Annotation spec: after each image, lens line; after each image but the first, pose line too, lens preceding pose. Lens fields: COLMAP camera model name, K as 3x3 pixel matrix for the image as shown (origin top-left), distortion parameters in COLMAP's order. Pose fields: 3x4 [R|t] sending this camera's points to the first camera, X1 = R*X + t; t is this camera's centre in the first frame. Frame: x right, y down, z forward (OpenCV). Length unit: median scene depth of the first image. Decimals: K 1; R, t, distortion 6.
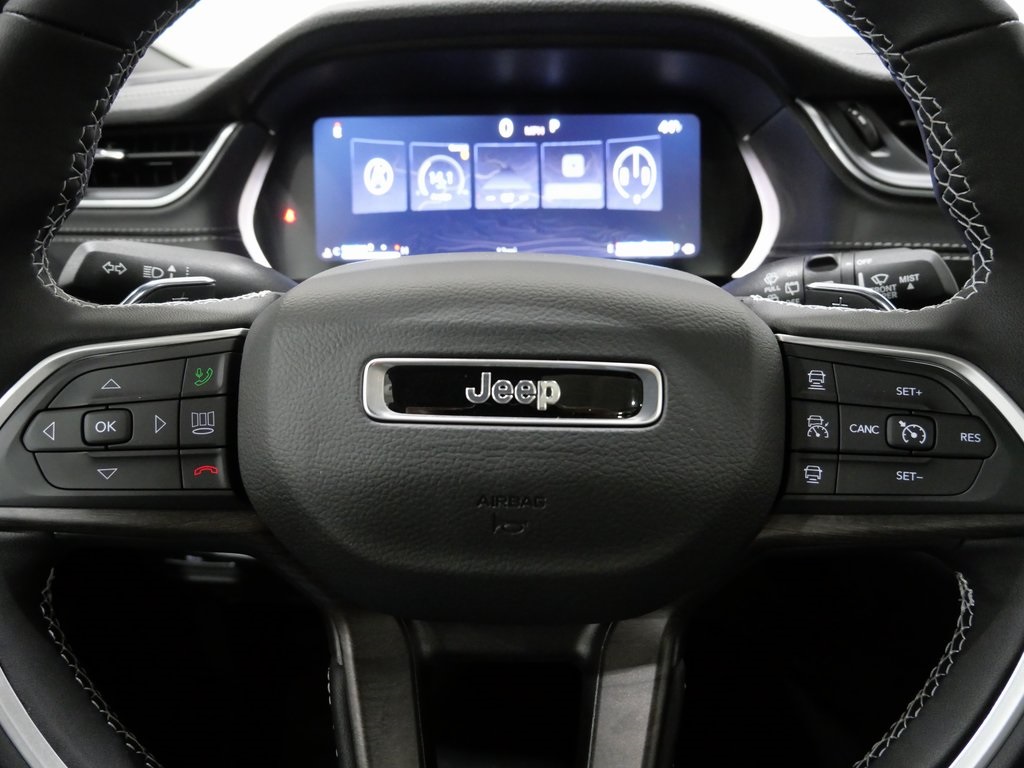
lens RADIAL K [[737.4, 0, 512.0], [0, 737.4, 384.0], [0, 0, 1]] dist [-0.048358, 0.011309]
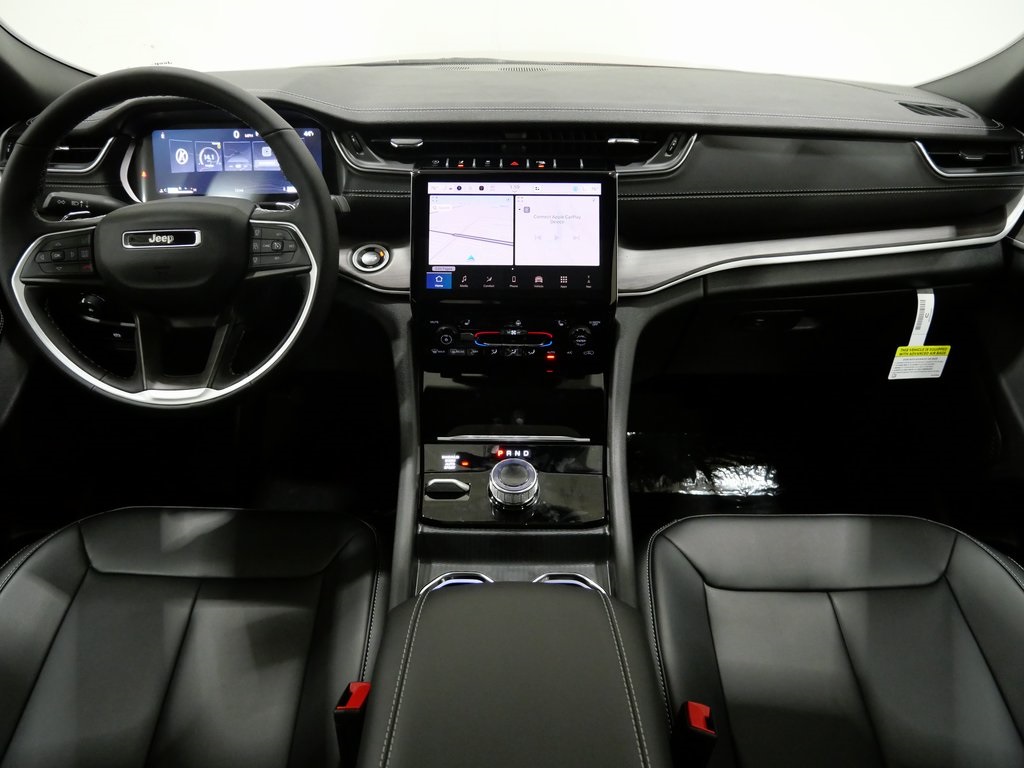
lens RADIAL K [[737.4, 0, 512.0], [0, 737.4, 384.0], [0, 0, 1]] dist [-0.048358, 0.011309]
pose [[0.999869, 0.013782, -0.008437, 0.985724], [-0.012627, 0.992155, 0.124375, 0.139331], [0.010085, -0.124252, 0.992199, -1.487437]]
